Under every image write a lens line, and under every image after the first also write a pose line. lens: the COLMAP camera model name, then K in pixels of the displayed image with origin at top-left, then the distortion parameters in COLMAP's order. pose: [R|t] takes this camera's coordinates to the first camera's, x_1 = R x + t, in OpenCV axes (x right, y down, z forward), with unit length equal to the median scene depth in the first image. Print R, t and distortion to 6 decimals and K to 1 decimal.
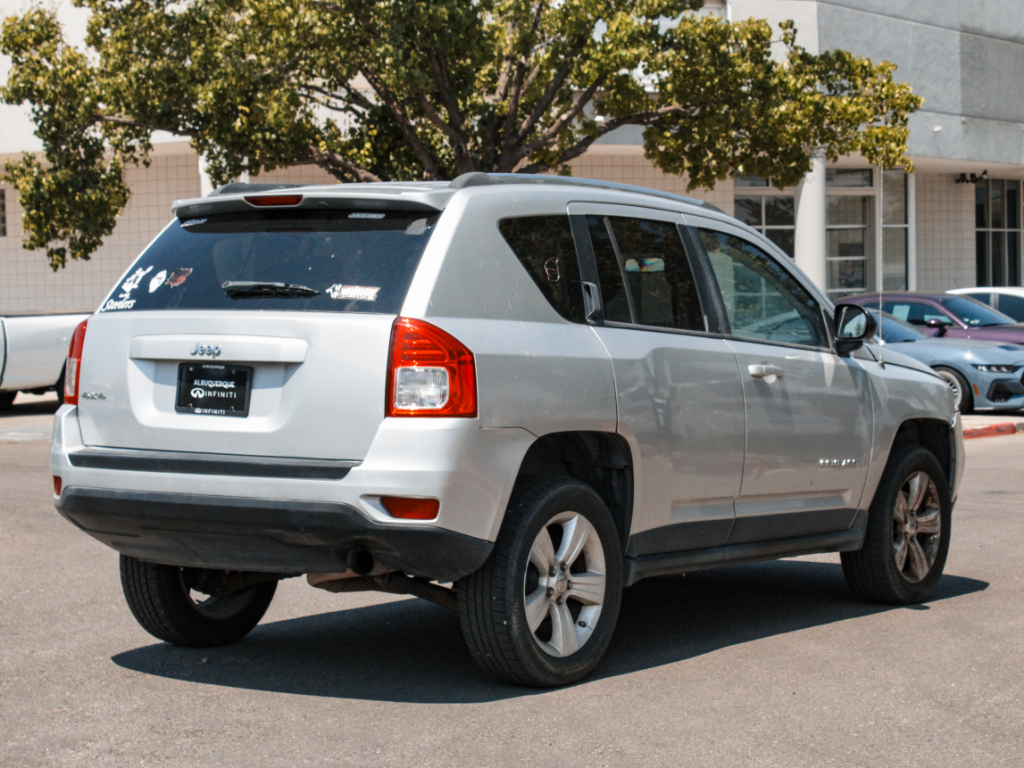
lens RADIAL K [[2273.5, 0, 512.0], [0, 2273.5, 384.0], [0, 0, 1]] dist [-0.016866, -0.655452]
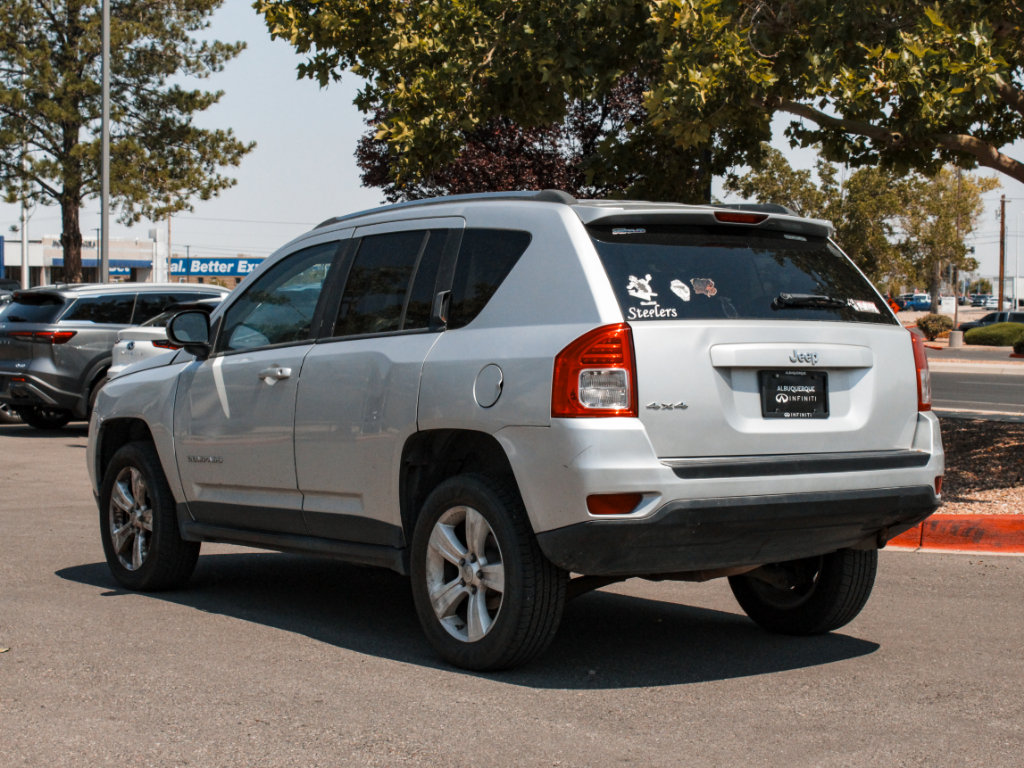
lens RADIAL K [[2071.4, 0, 512.0], [0, 2071.4, 384.0], [0, 0, 1]] dist [-0.187960, -0.048514]
pose [[0.322232, -0.021814, 0.946409, -1.093488], [0.023420, 0.999612, 0.015067, -0.020205], [-0.946371, 0.017310, 0.322618, 0.812551]]
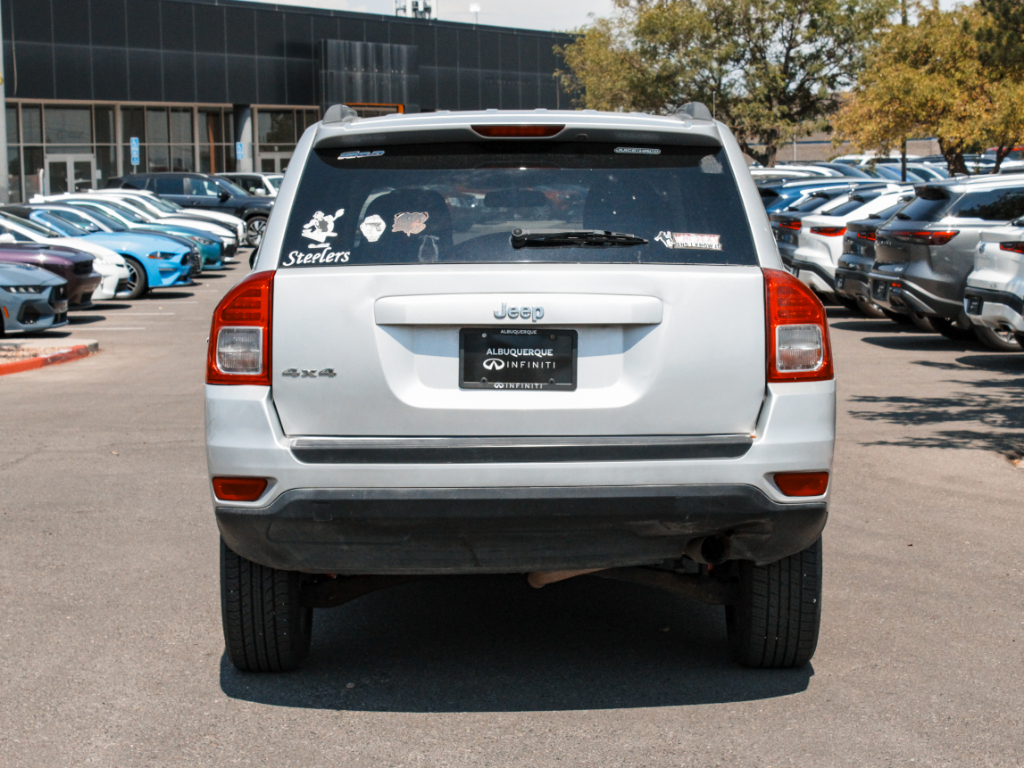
lens RADIAL K [[2273.5, 0, 512.0], [0, 2273.5, 384.0], [0, 0, 1]] dist [-0.016866, -0.655452]
pose [[0.815628, -0.050814, 0.576341, -0.612736], [0.027402, 0.998411, 0.049247, -0.029549], [-0.577927, -0.024375, 0.815724, 0.323008]]
